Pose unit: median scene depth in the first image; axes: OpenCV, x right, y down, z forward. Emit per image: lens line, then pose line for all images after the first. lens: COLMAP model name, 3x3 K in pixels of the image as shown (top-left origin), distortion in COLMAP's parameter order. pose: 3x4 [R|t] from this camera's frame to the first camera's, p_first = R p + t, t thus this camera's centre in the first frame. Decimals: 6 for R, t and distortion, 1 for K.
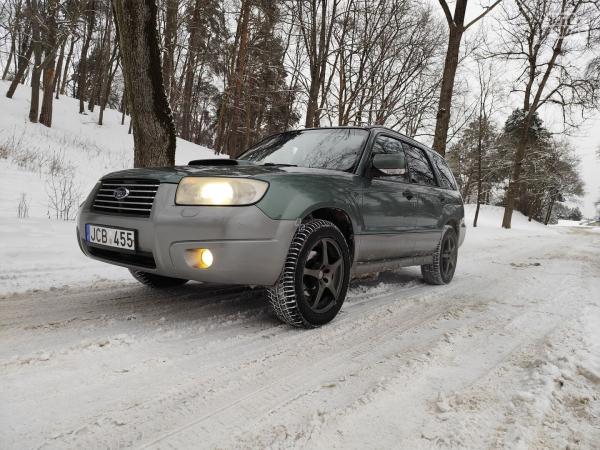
lens RADIAL K [[417.6, 0, 298.3], [0, 417.6, 214.4], [0, 0, 1]] dist [0.012641, -0.002435]
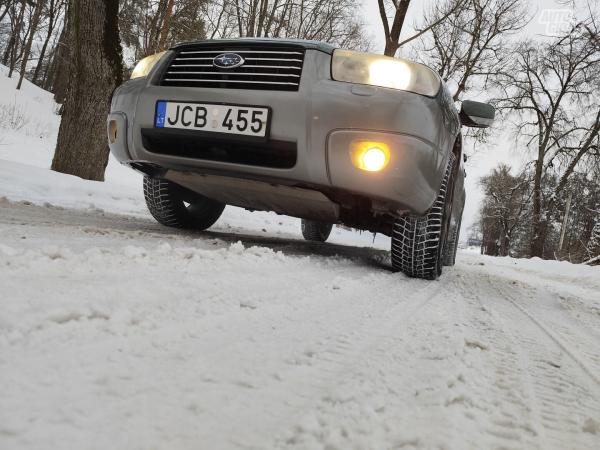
lens RADIAL K [[417.6, 0, 298.3], [0, 417.6, 214.4], [0, 0, 1]] dist [0.012641, -0.002435]
pose [[0.961497, 0.111406, 0.251222, -0.324243], [-0.109733, 0.993745, -0.020703, 0.143639], [-0.251957, -0.007662, 0.967708, 0.210912]]
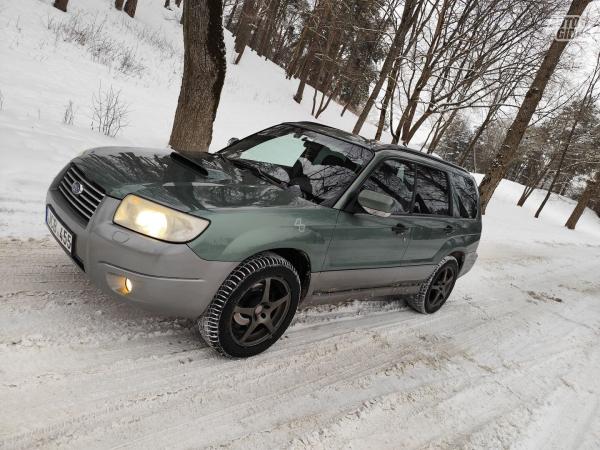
lens RADIAL K [[417.6, 0, 298.3], [0, 417.6, 214.4], [0, 0, 1]] dist [0.012641, -0.002435]
pose [[0.960948, 0.252693, -0.112808, 0.152134], [-0.230206, 0.956184, 0.180882, -0.207802], [0.153573, -0.147849, 0.977014, 0.064953]]
